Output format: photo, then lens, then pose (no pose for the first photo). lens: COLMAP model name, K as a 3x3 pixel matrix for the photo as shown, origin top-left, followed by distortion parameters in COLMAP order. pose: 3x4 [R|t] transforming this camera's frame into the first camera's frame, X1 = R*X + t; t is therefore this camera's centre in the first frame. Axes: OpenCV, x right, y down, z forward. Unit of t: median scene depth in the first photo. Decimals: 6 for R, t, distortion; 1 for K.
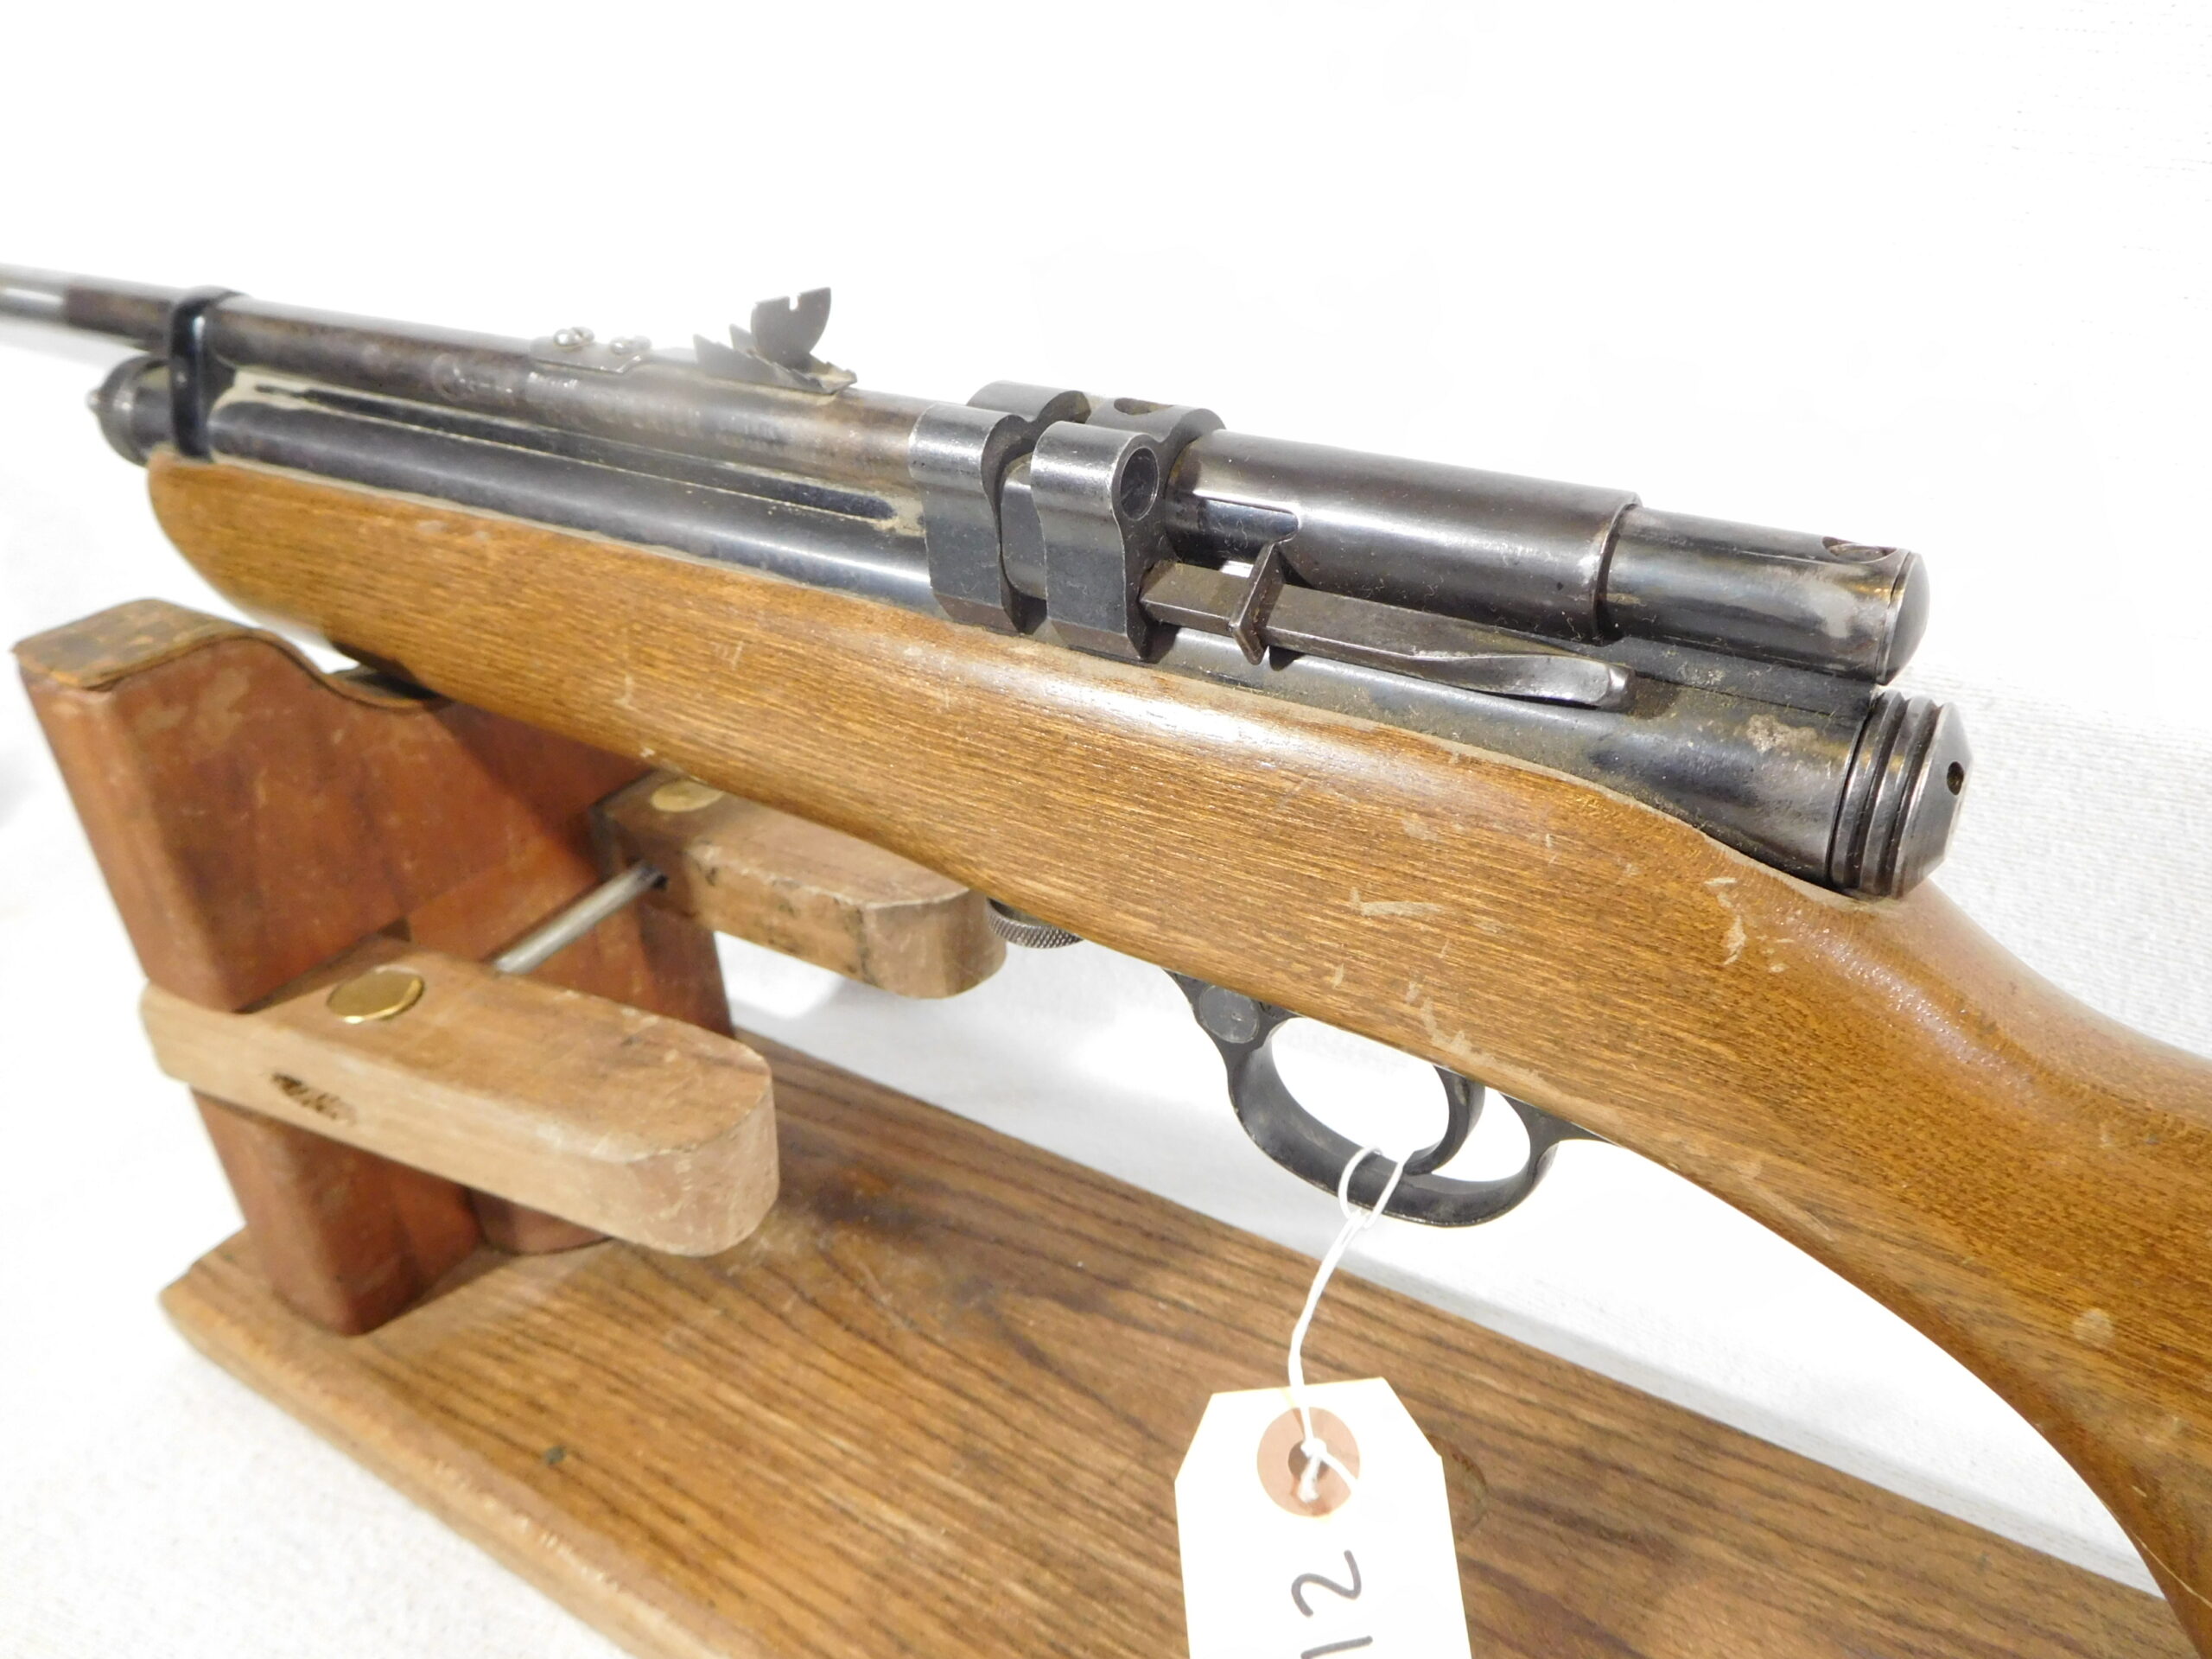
lens RADIAL K [[1650.7, 0, 1106.0], [0, 1650.7, 829.5], [0, 0, 1]] dist [-0.016428, -0.000317]
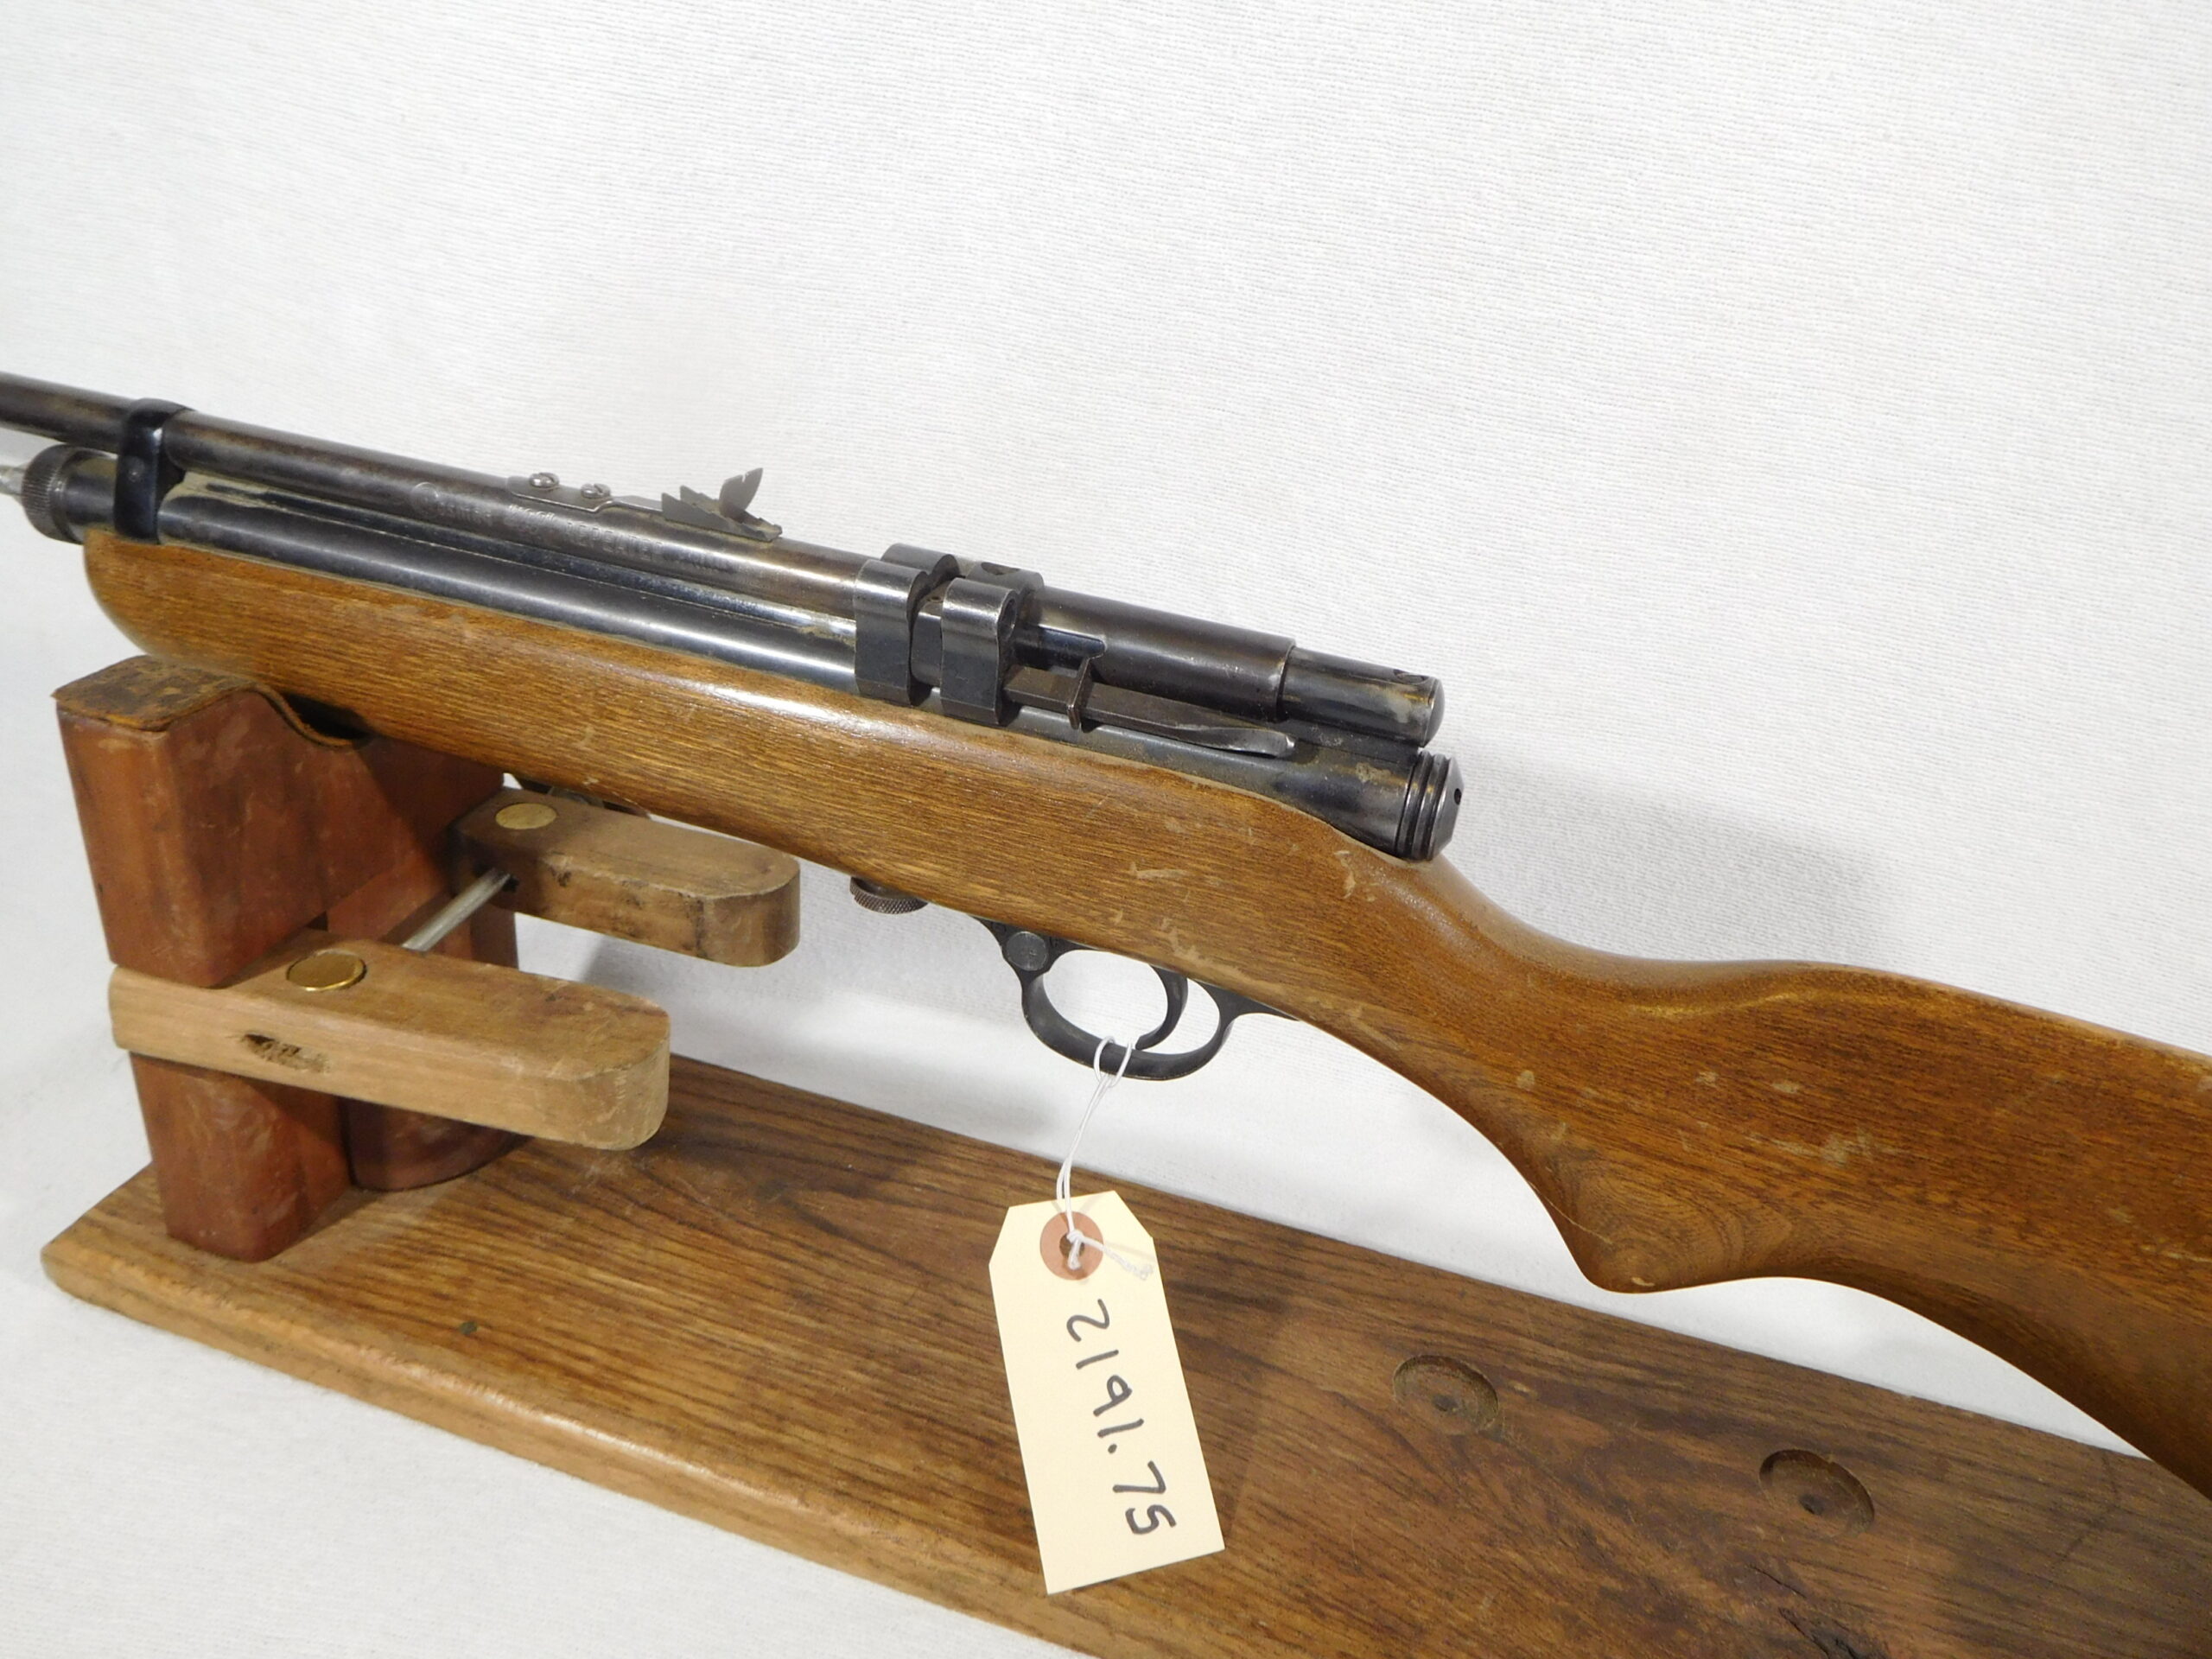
lens RADIAL K [[1650.7, 0, 1106.0], [0, 1650.7, 829.5], [0, 0, 1]] dist [-0.016428, -0.000317]
pose [[0.953176, -0.002793, 0.302404, -0.283069], [0.010122, 0.999692, -0.022670, 0.029104], [-0.302248, 0.024669, 0.952910, -0.440107]]
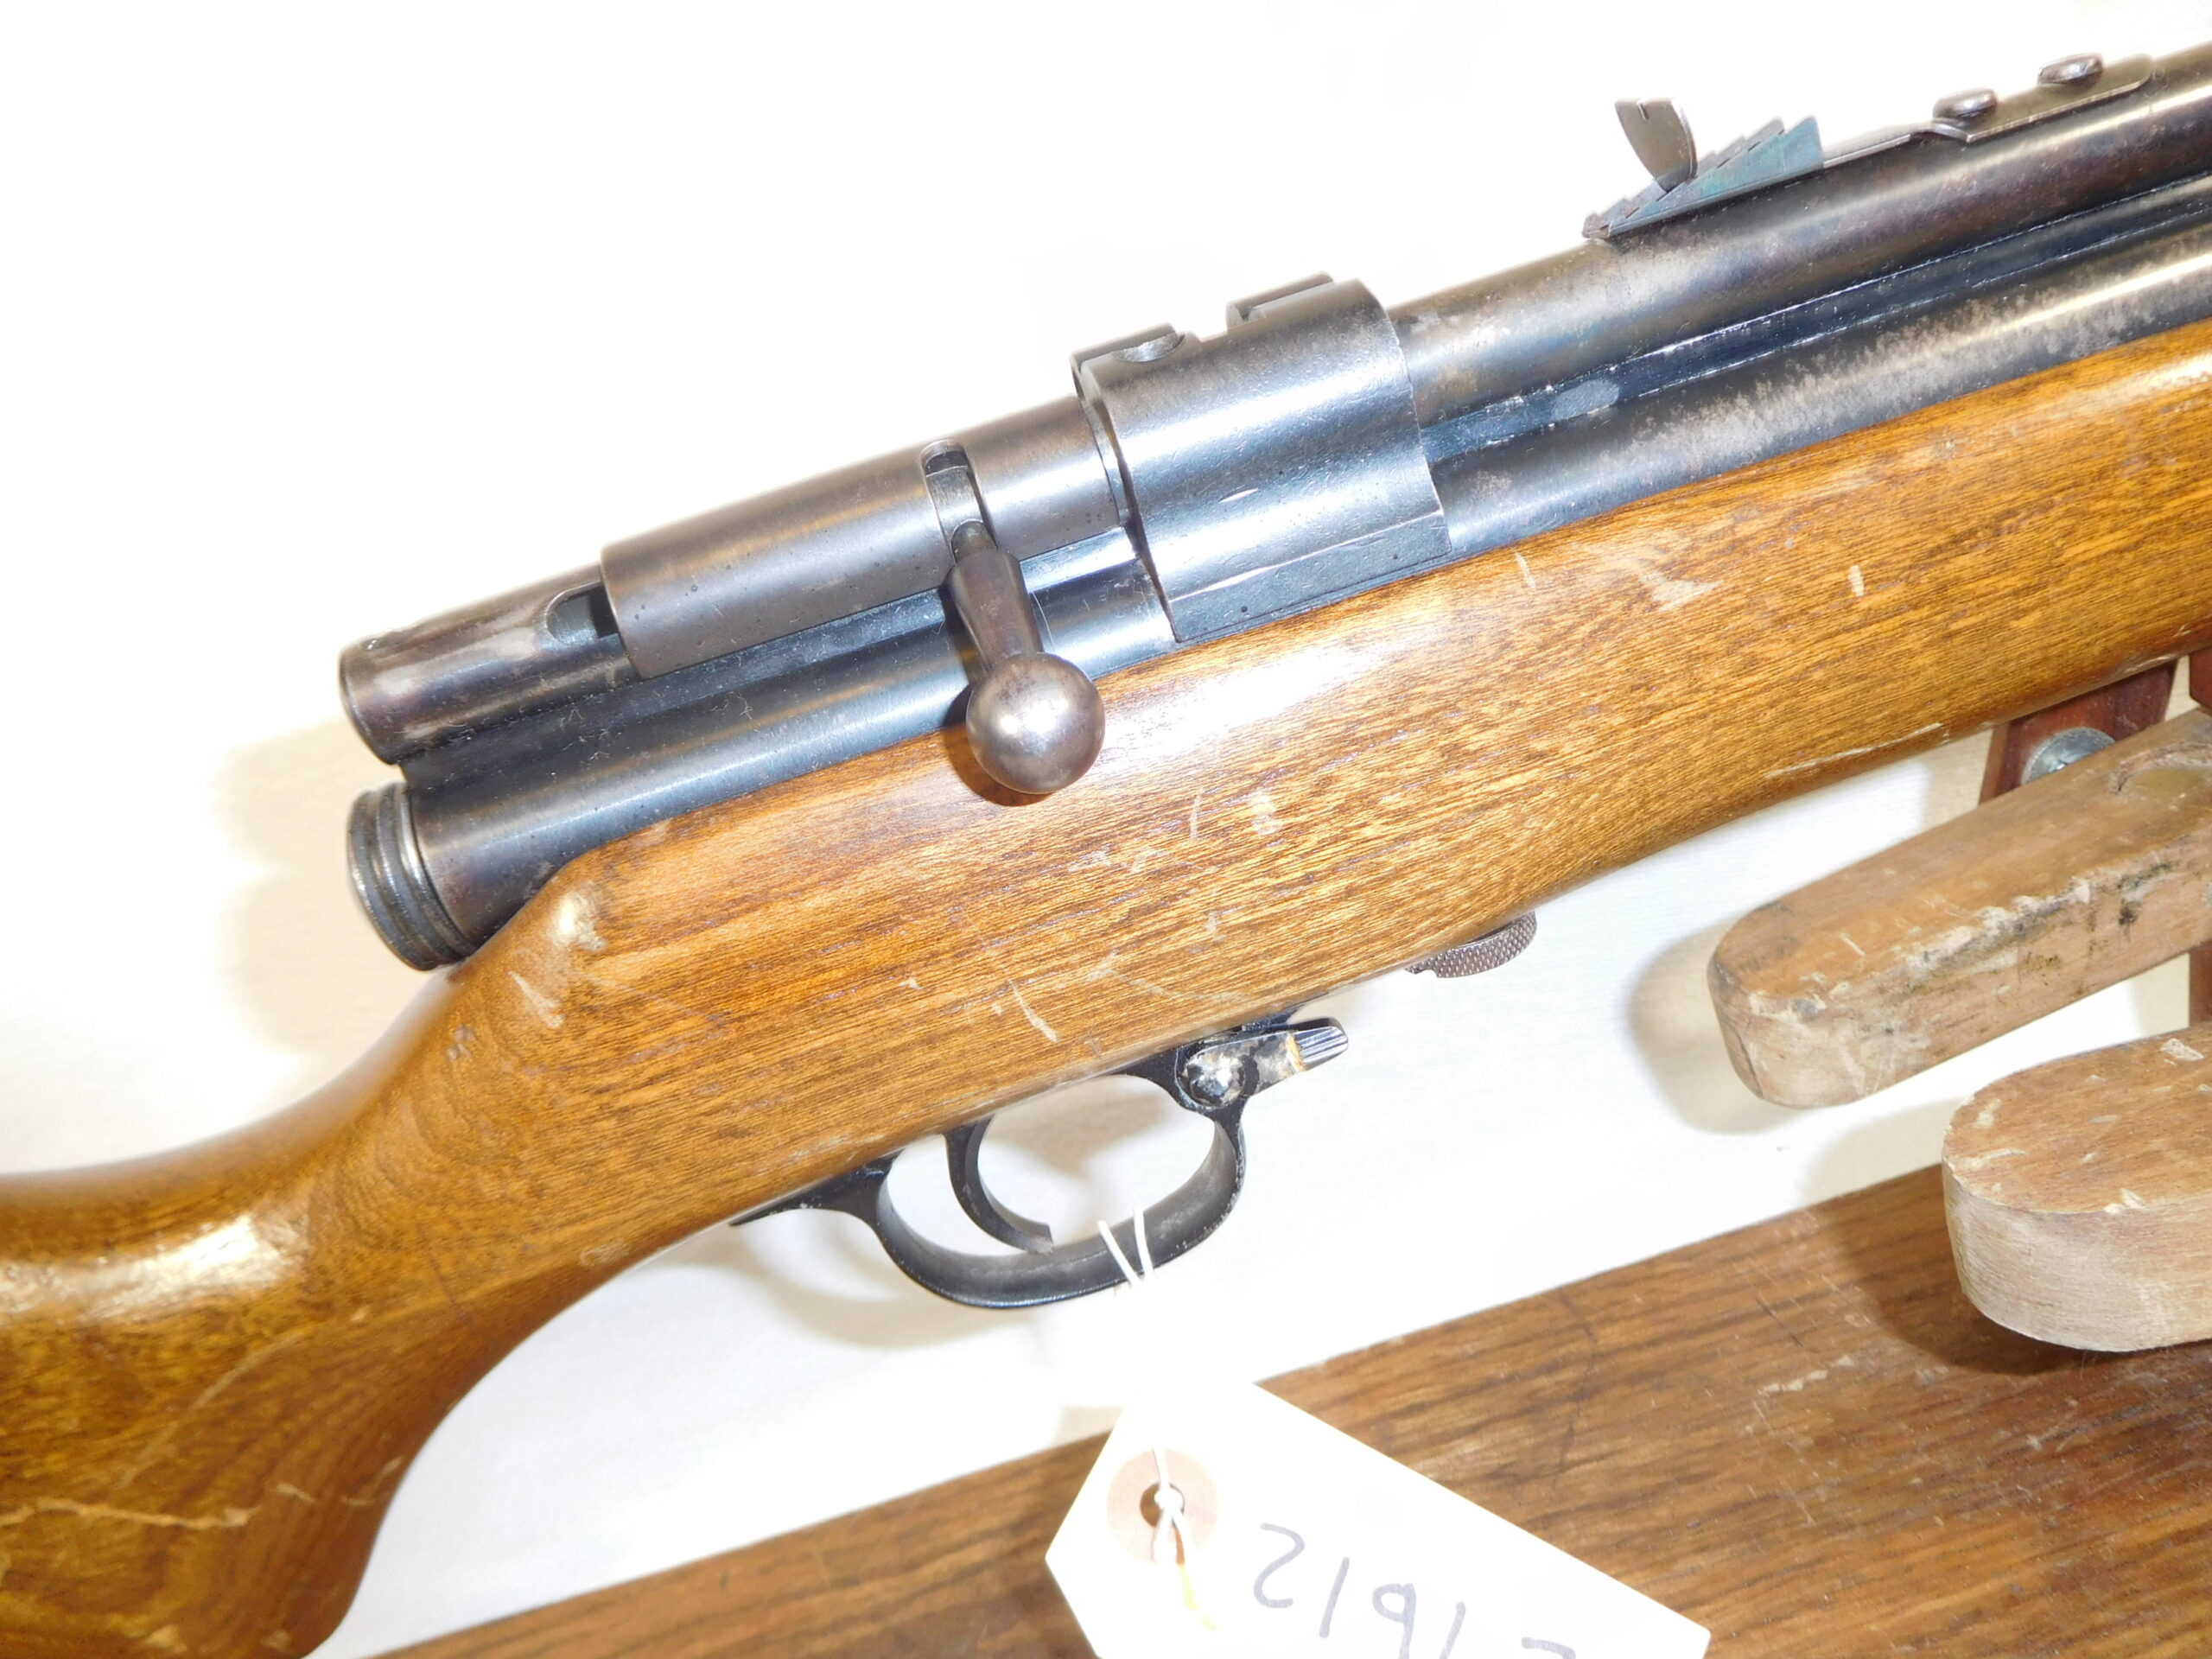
lens RADIAL K [[1650.7, 0, 1106.0], [0, 1650.7, 829.5], [0, 0, 1]] dist [-0.016428, -0.000317]
pose [[0.732944, -0.380348, 0.564028, 0.305997], [0.500967, 0.862692, -0.069248, 0.227819], [-0.460244, 0.333314, 0.822847, -0.156217]]
